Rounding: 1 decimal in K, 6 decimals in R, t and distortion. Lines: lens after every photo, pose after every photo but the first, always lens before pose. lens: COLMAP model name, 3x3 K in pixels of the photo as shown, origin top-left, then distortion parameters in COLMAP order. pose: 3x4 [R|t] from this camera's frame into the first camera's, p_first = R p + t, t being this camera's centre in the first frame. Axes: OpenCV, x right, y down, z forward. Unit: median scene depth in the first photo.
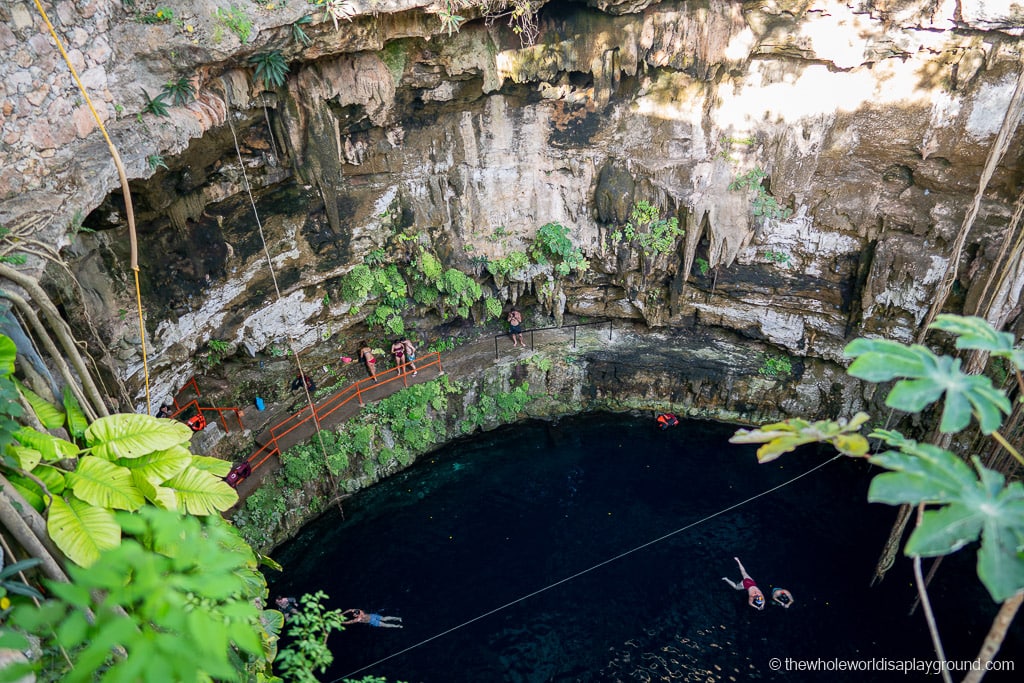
lens RADIAL K [[670.5, 0, 505.3], [0, 670.5, 331.8], [0, 0, 1]] dist [-0.015568, 0.009153]
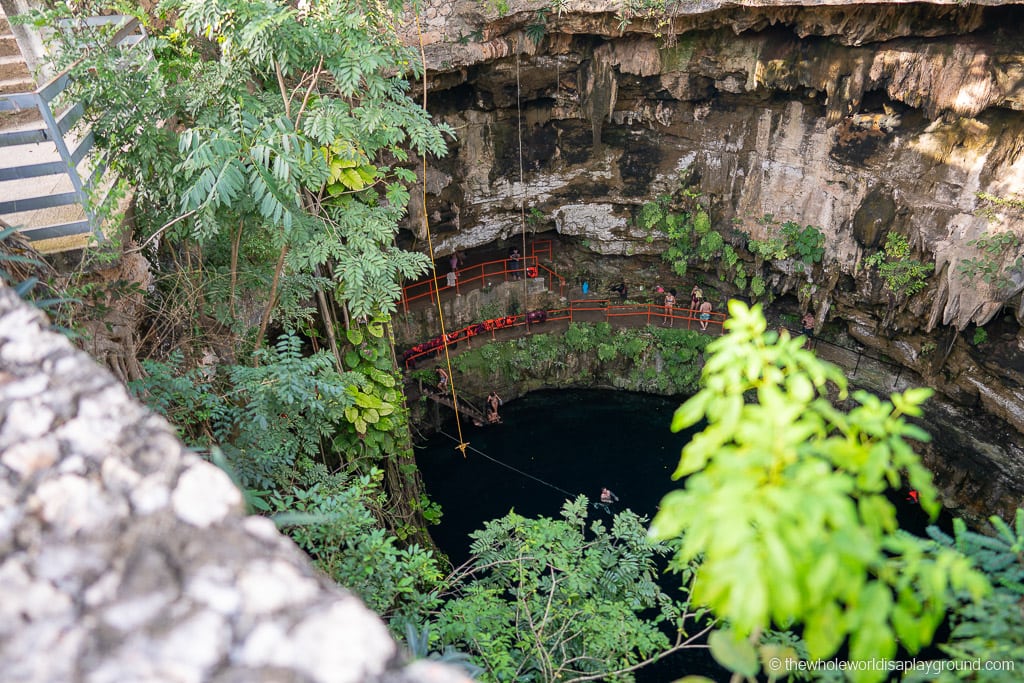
lens RADIAL K [[670.5, 0, 504.8], [0, 670.5, 337.0], [0, 0, 1]] dist [-0.015568, 0.009153]
pose [[0.632568, 0.441154, -0.636585, 0.580406], [-0.429487, 0.883777, 0.185682, 0.016883], [0.644514, 0.155949, 0.748519, -0.148592]]
